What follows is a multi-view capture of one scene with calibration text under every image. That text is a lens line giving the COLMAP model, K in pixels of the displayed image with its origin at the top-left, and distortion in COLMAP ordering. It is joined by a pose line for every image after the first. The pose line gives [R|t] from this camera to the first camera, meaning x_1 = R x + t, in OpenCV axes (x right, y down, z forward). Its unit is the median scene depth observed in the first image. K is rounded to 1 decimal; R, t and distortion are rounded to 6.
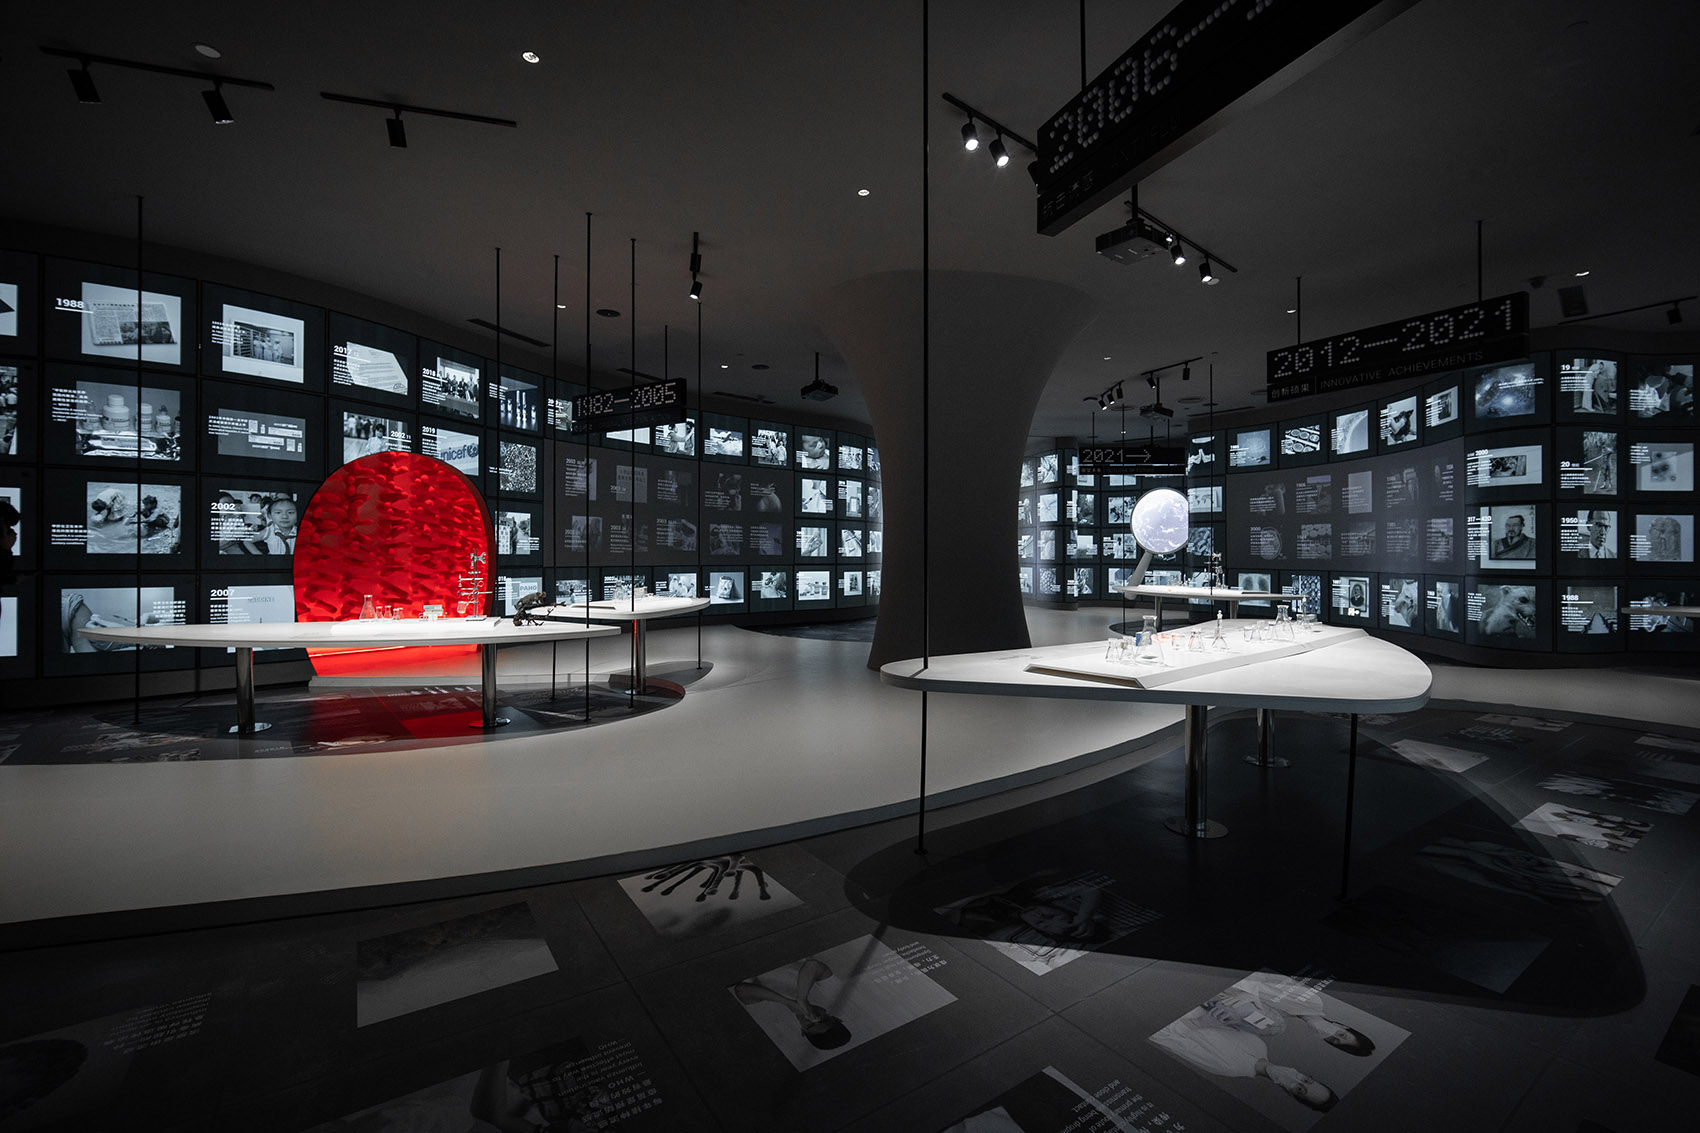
lens RADIAL K [[740.4, 0, 857.7], [0, 740.4, 545.3], [0, 0, 1]] dist [-0.010950, 0.000624]
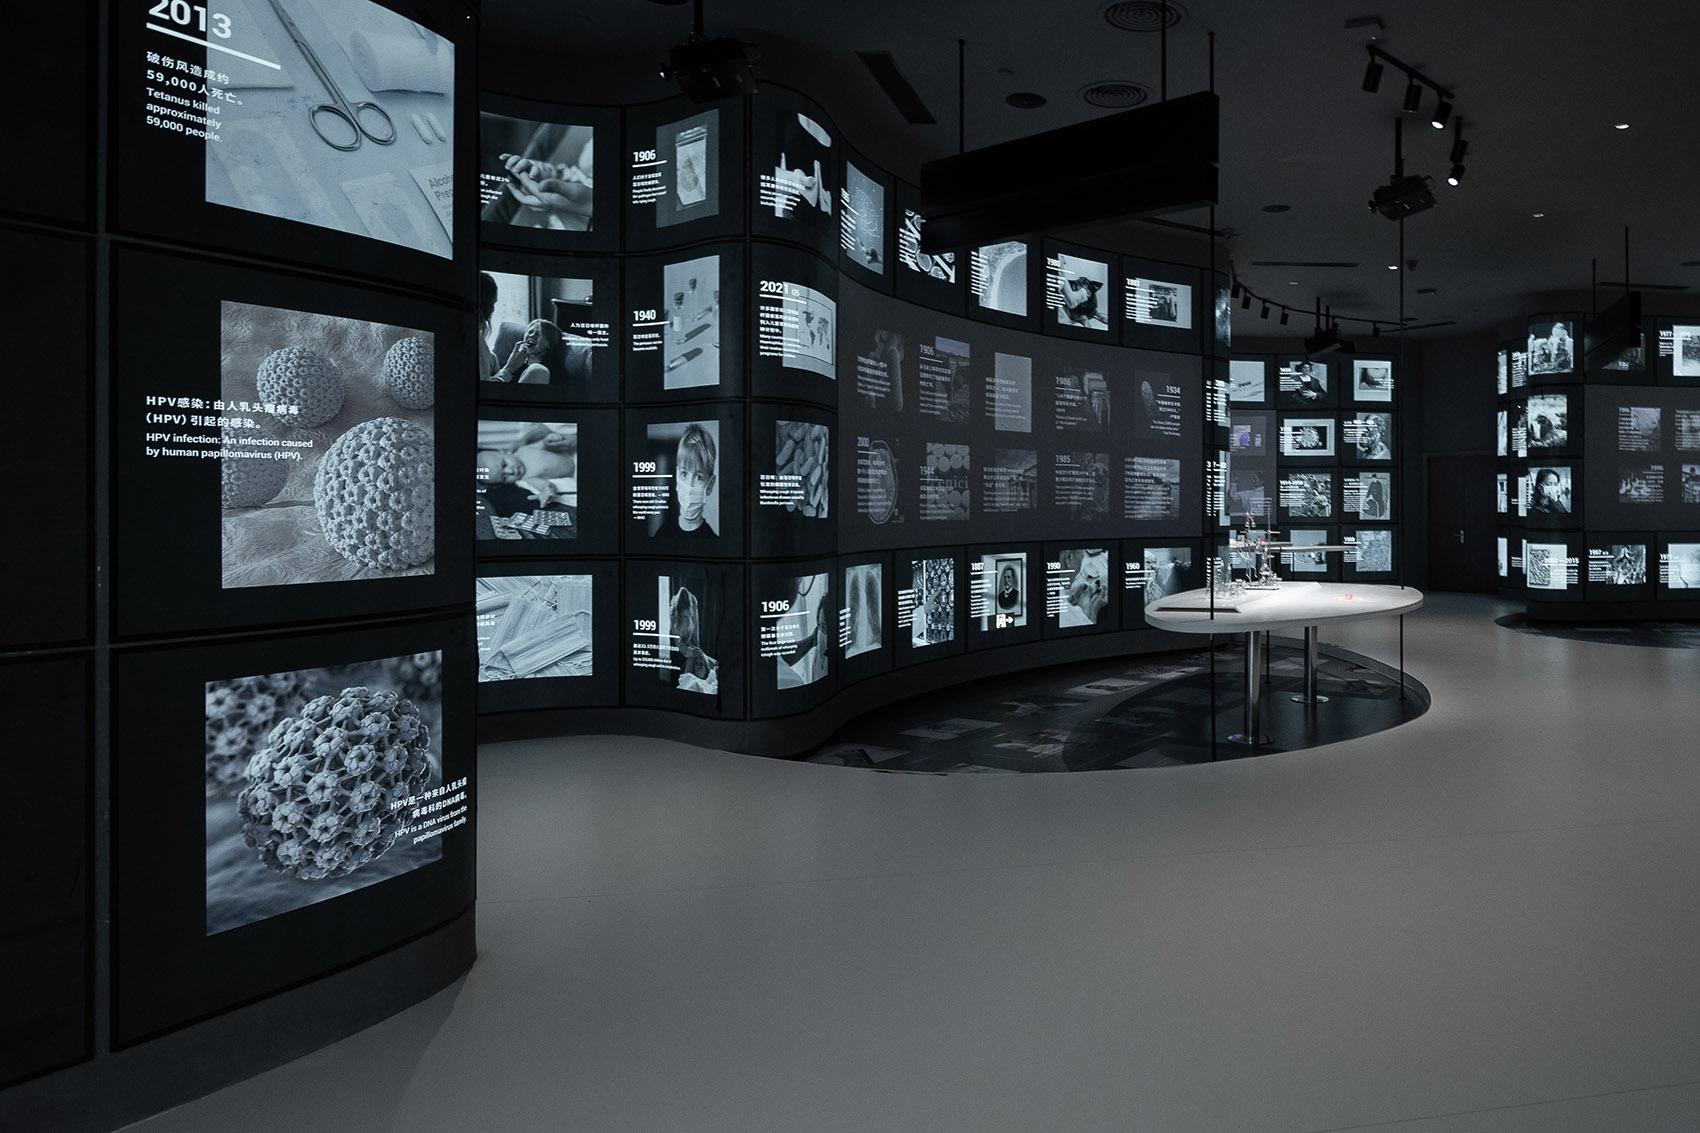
lens RADIAL K [[1126.4, 0, 1172.6], [0, 1126.4, 495.8], [0, 0, 1]] dist [0.001236, 0.001542]
pose [[-0.777608, -0.003746, 0.628738, 0.111821], [-0.013974, 0.999838, -0.011326, 0.013447], [-0.628594, -0.017593, -0.777534, 2.107428]]
